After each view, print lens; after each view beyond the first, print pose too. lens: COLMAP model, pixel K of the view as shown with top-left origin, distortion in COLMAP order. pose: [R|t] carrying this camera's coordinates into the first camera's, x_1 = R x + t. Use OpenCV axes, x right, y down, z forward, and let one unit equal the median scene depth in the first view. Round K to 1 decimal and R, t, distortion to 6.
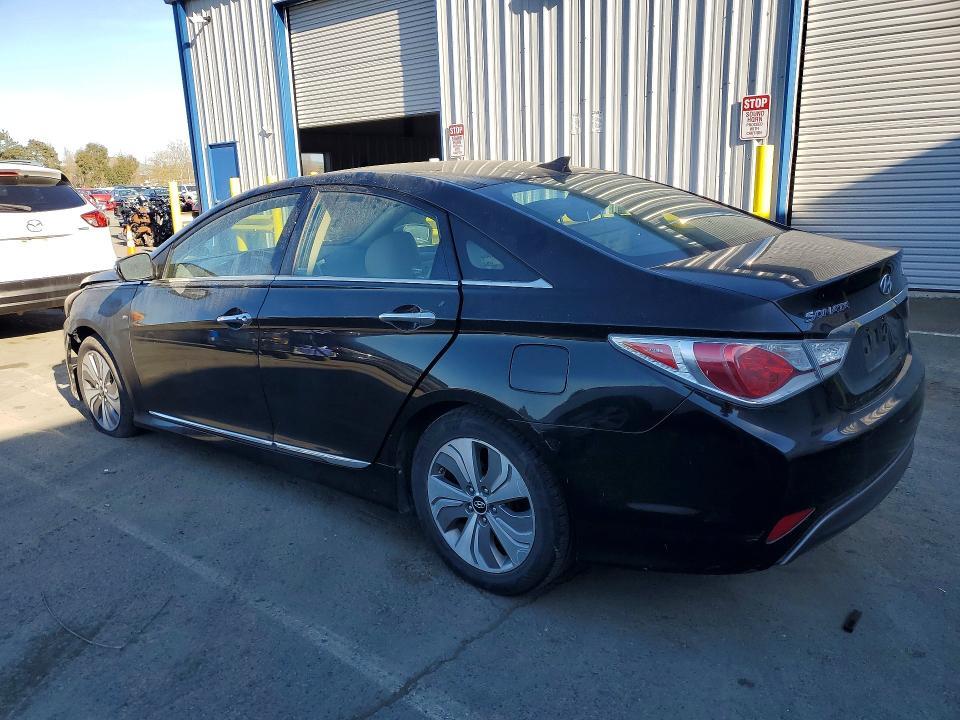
lens RADIAL K [[753.6, 0, 474.2], [0, 753.6, 360.0], [0, 0, 1]] dist [0.016407, 0.000526]
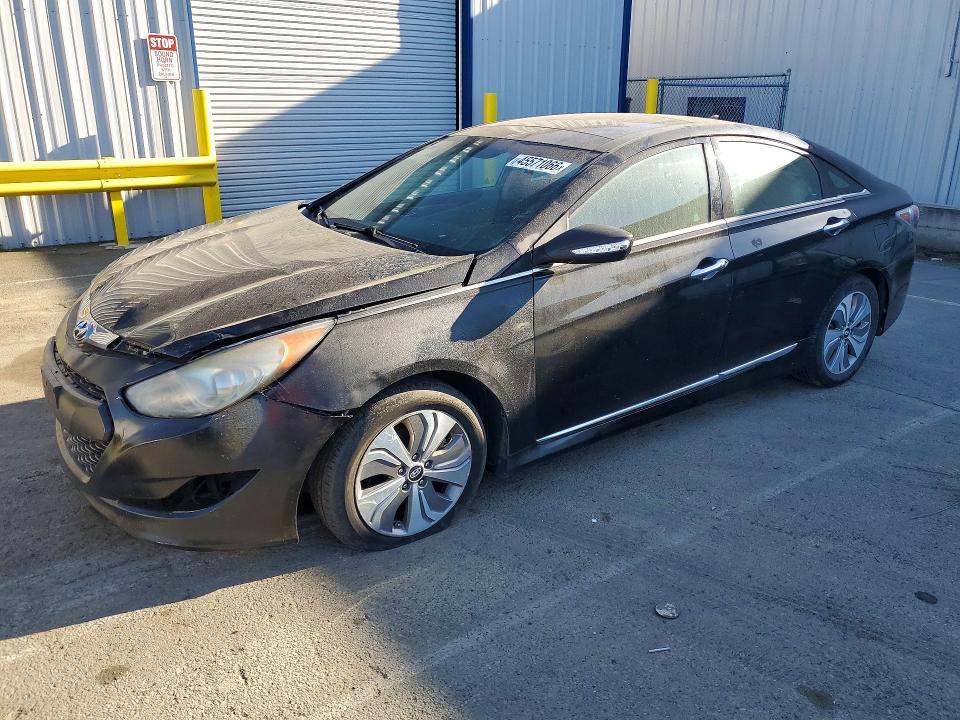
lens RADIAL K [[753.6, 0, 474.2], [0, 753.6, 360.0], [0, 0, 1]] dist [0.016407, 0.000526]
pose [[0.238810, -0.277933, 0.930442, -0.545344], [0.210952, 0.950132, 0.229671, -0.094766], [-0.947876, 0.141431, 0.285532, 0.410041]]
